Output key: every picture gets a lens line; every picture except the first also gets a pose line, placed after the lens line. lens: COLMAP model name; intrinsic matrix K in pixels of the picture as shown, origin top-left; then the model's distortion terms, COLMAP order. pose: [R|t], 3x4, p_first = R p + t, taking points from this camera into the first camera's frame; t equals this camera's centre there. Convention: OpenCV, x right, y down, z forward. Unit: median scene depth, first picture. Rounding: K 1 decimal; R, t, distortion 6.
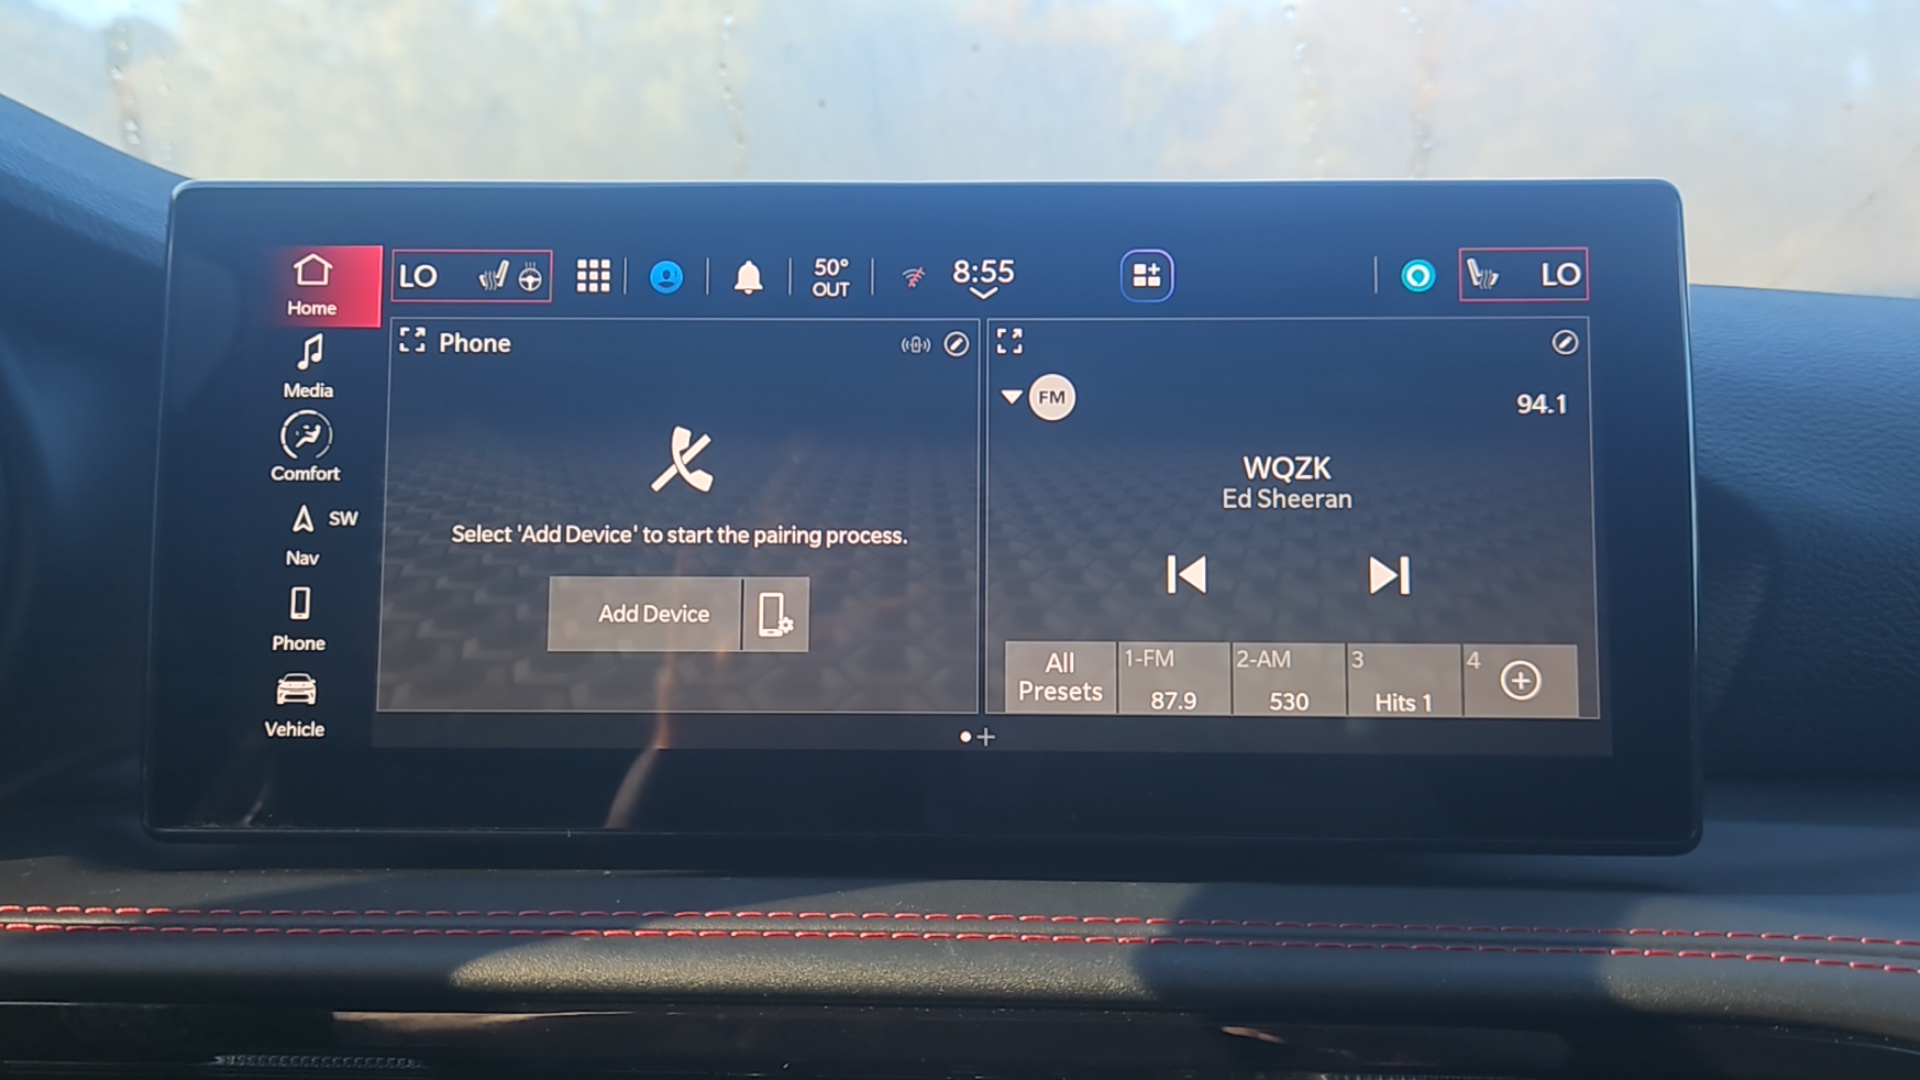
lens RADIAL K [[1697.0, 0, 953.5], [0, 1697.0, 535.1], [0, 0, 1]] dist [0.059830, -0.075268]
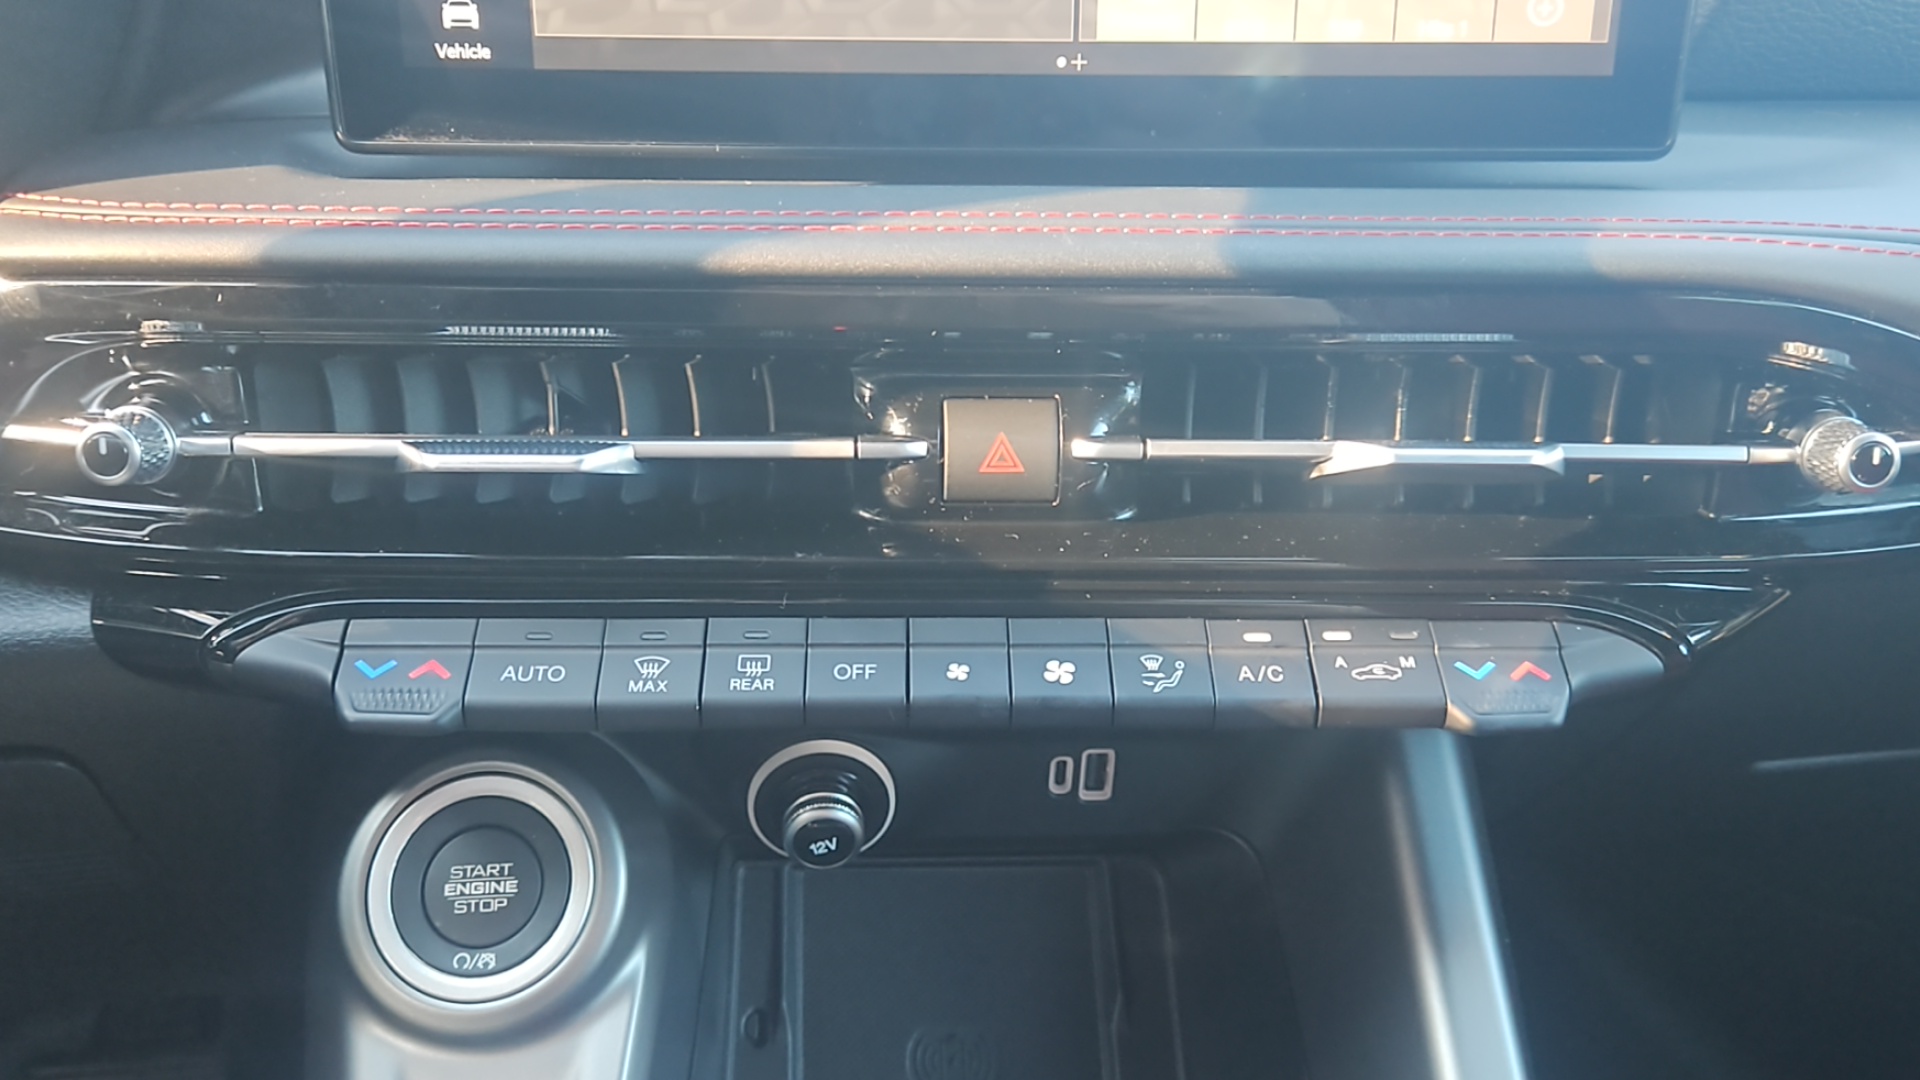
lens RADIAL K [[1697.0, 0, 967.2], [0, 1697.0, 545.6], [0, 0, 1]] dist [0.059830, -0.075268]
pose [[0.998057, -0.016274, 0.060139, -0.128126], [-0.007126, 0.929133, 0.369677, -0.001911], [-0.061893, -0.369388, 0.927212, -0.174588]]
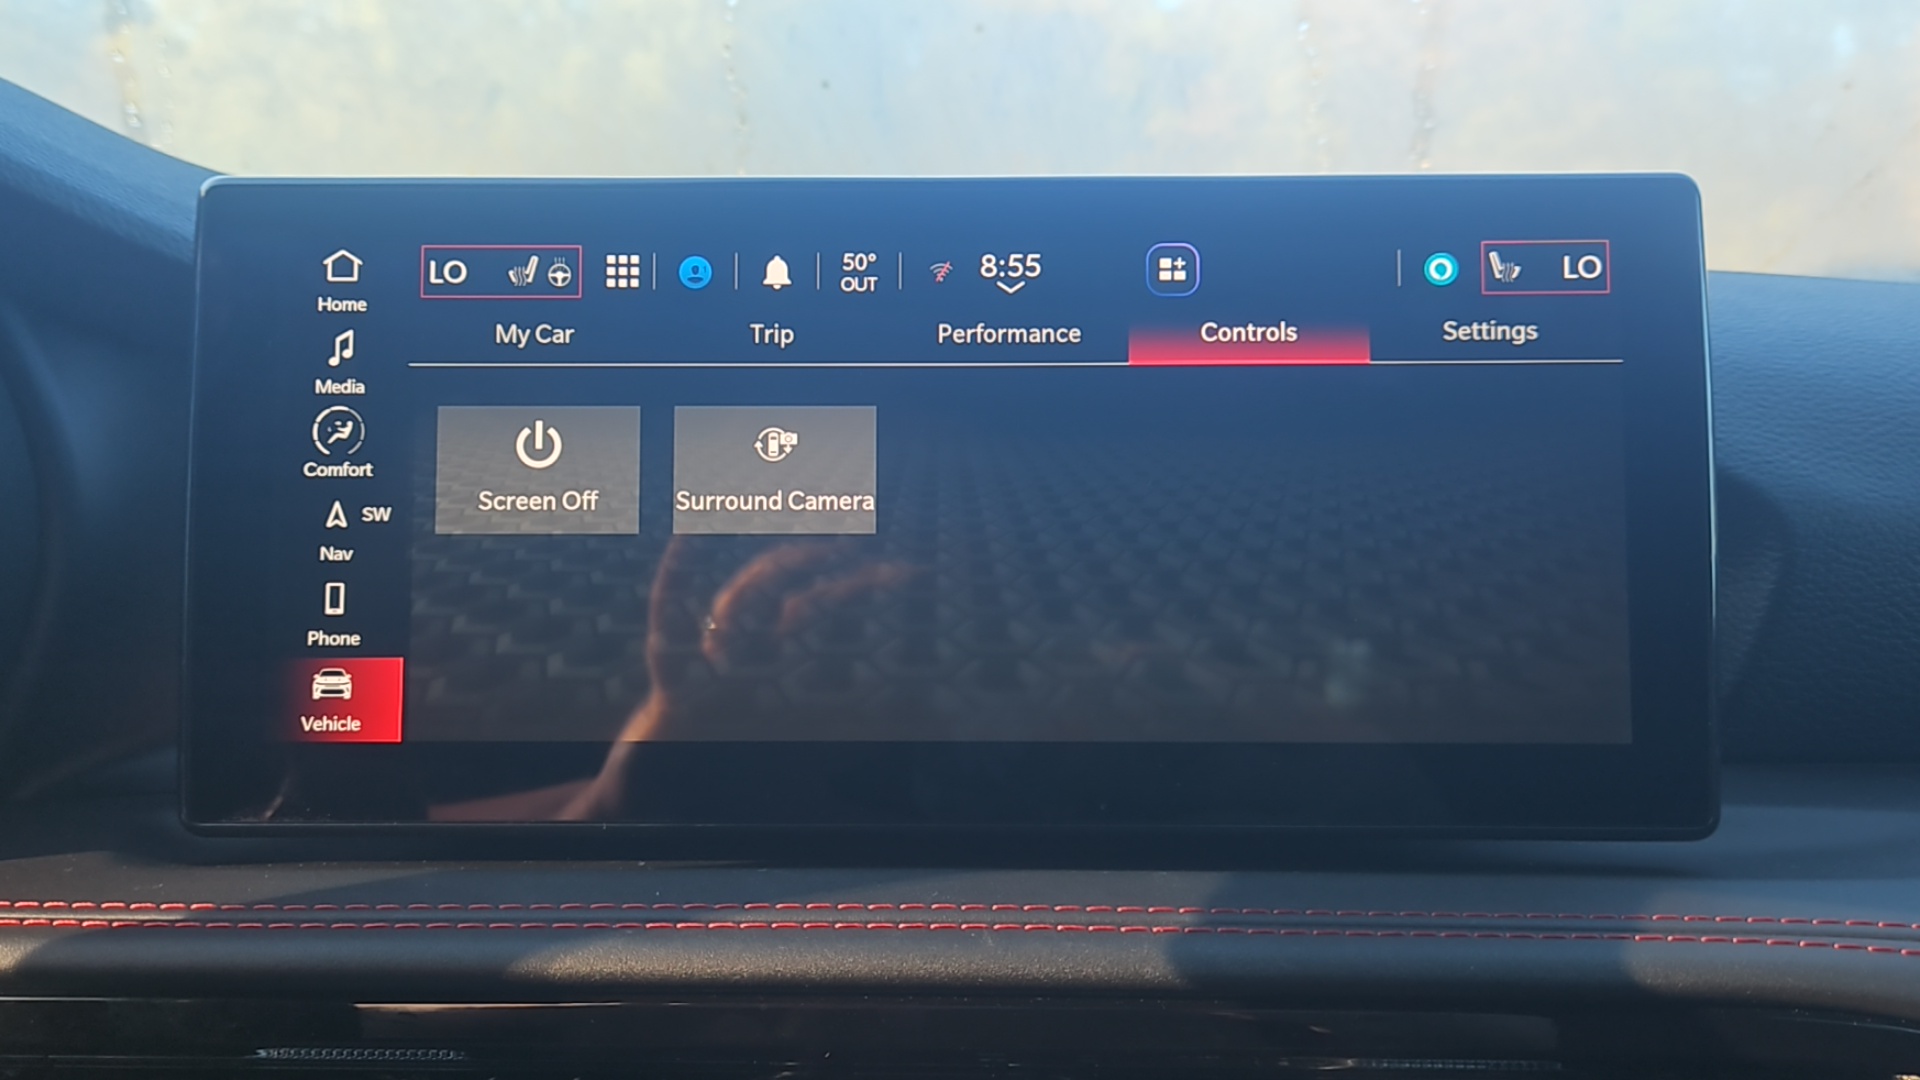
lens RADIAL K [[1697.0, 0, 957.2], [0, 1697.0, 537.3], [0, 0, 1]] dist [0.059830, -0.075268]
pose [[0.999936, -0.004385, 0.010397, -0.025479], [0.004193, 0.999821, 0.018452, -0.013317], [-0.010476, -0.018407, 0.999776, -0.009980]]
